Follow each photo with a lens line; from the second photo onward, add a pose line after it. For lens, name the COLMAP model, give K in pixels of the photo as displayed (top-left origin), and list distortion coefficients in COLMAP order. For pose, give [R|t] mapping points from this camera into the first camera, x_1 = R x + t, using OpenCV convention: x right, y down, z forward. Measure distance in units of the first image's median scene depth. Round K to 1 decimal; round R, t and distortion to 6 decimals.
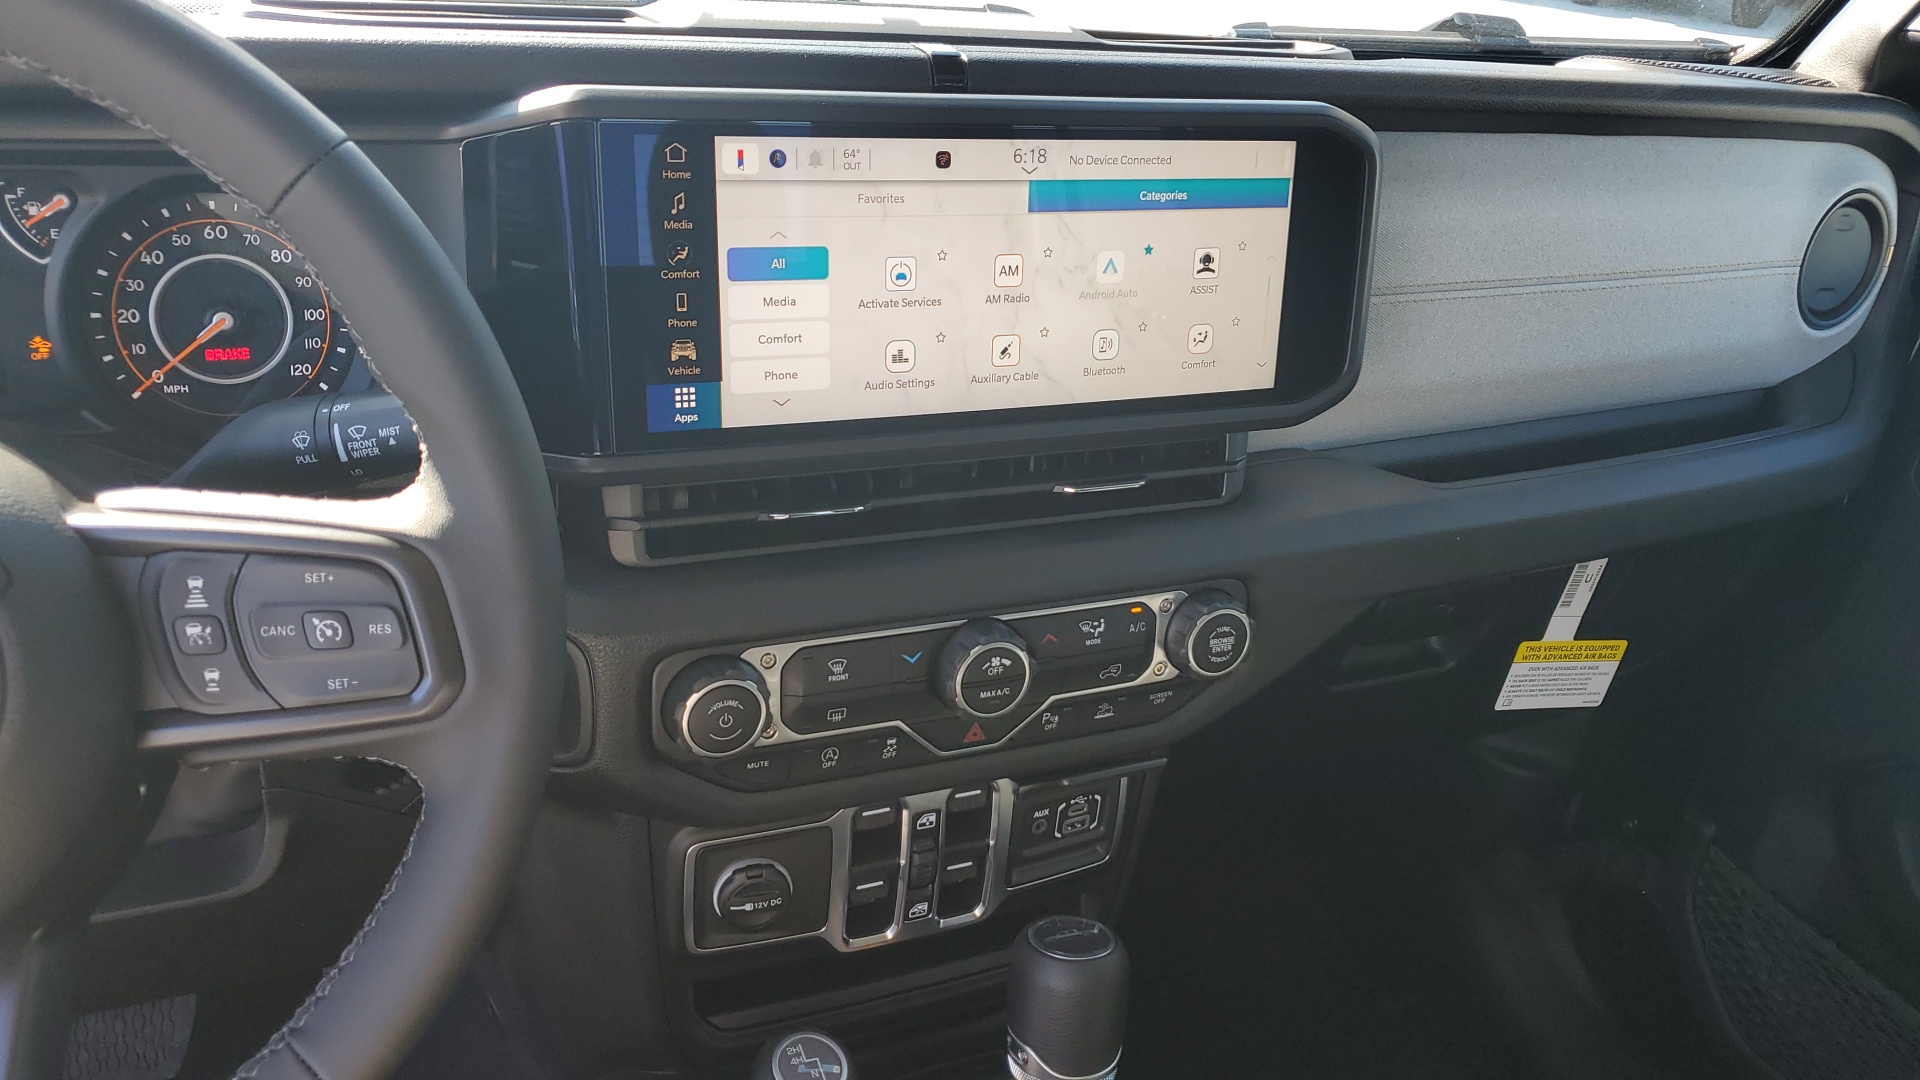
lens RADIAL K [[1499.6, 0, 959.4], [0, 1499.6, 566.8], [0, 0, 1]] dist [0.129681, -0.256892]
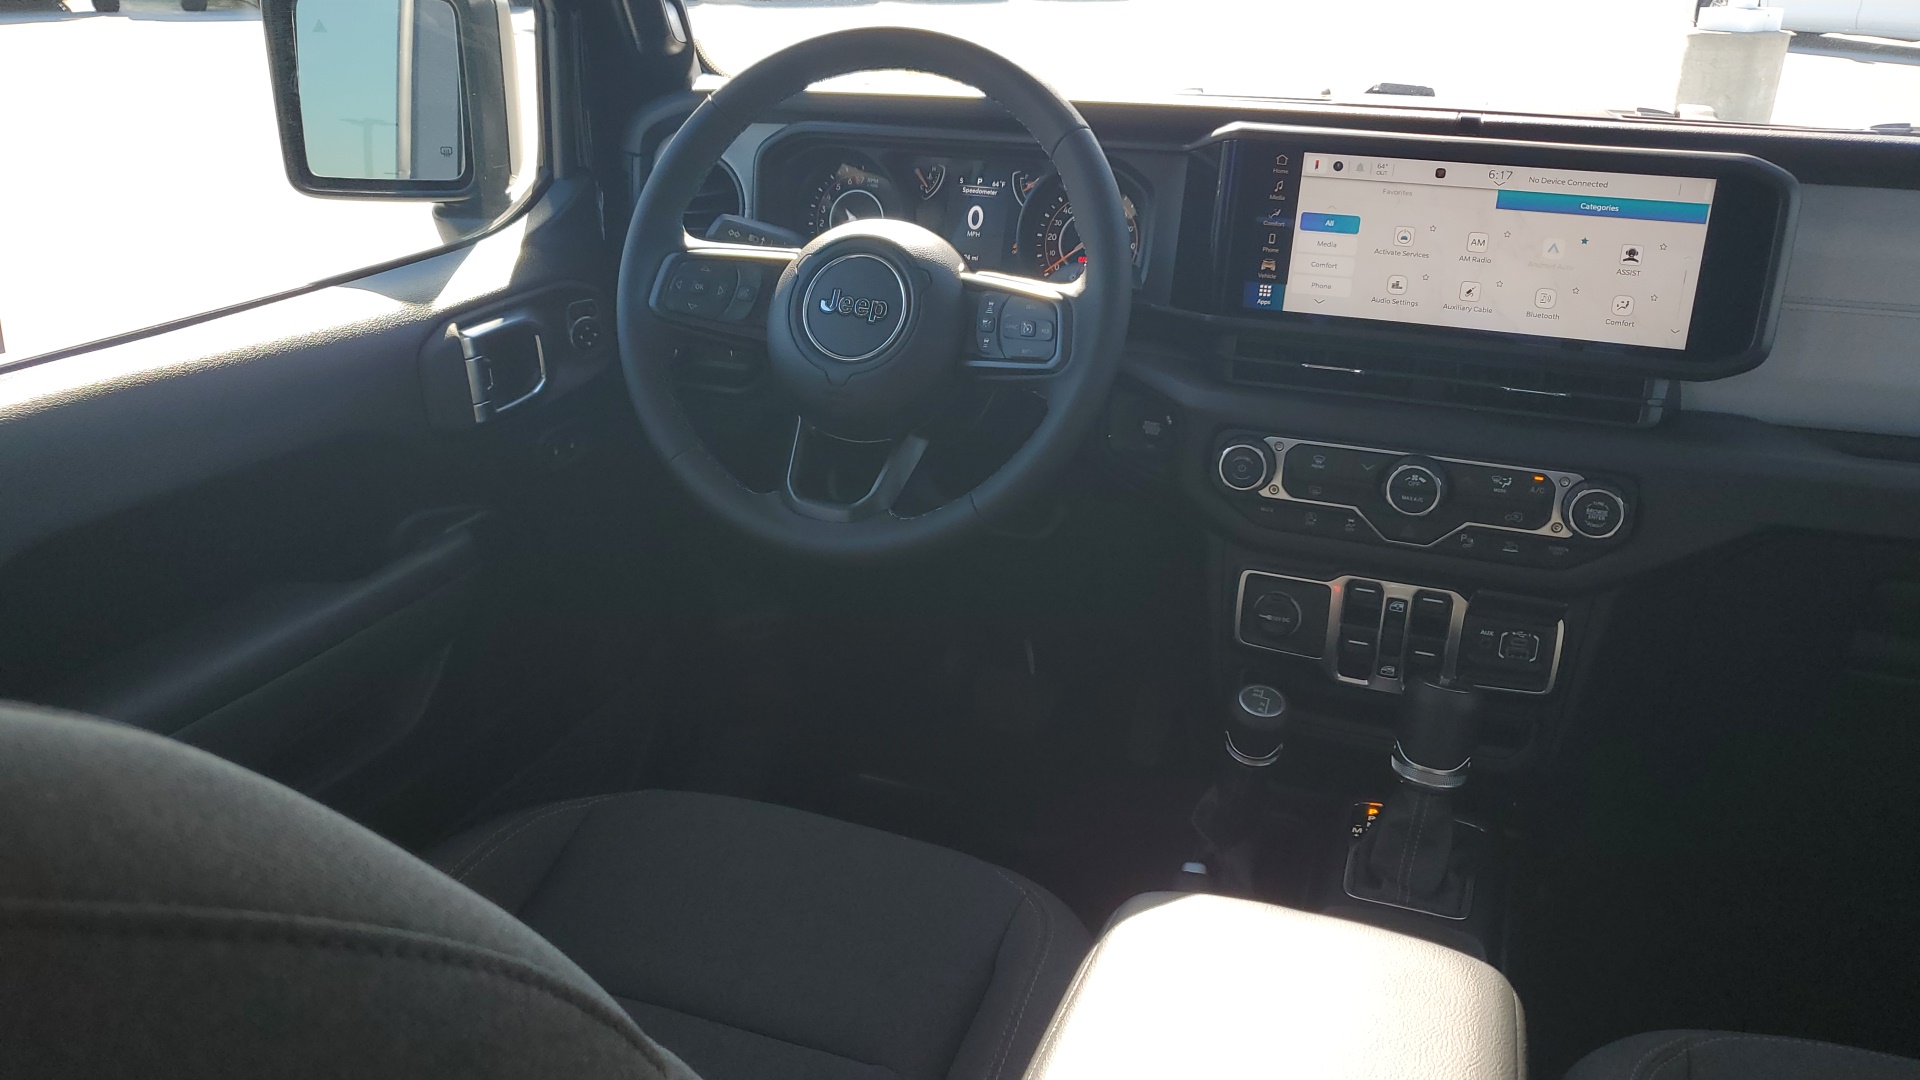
lens RADIAL K [[1478.9, 0, 960.0], [0, 1478.9, 540.0], [0, 0, 1]] dist [0.085476, -0.239941]
pose [[0.715751, 0.184357, -0.673582, 0.802906], [-0.275327, 0.960896, -0.029571, 0.325806], [0.641791, 0.206621, 0.738520, -0.502600]]
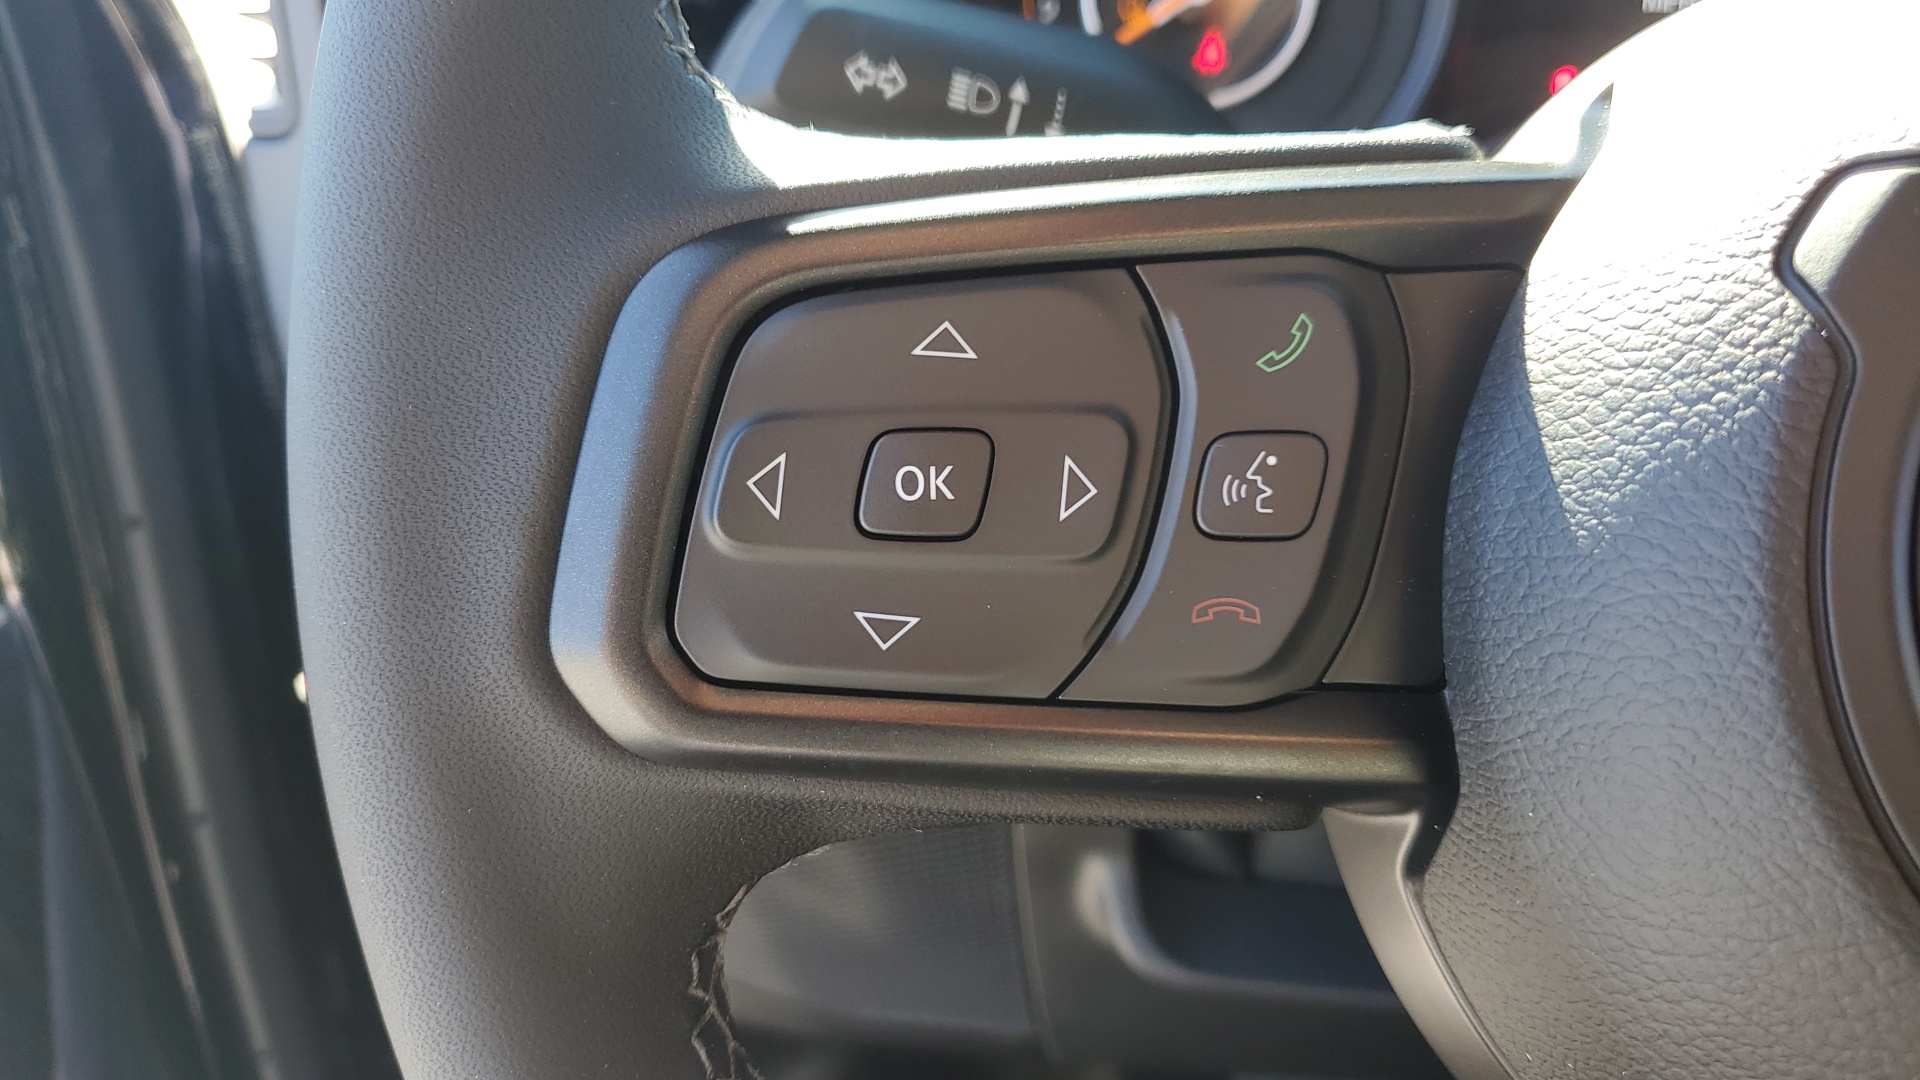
lens RADIAL K [[1499.6, 0, 959.4], [0, 1499.6, 566.8], [0, 0, 1]] dist [0.129681, -0.256892]
pose [[0.841688, 0.132651, -0.523417, -0.542380], [-0.131657, 0.990515, 0.039317, 0.070354], [0.523668, 0.035819, 0.851169, 0.343700]]
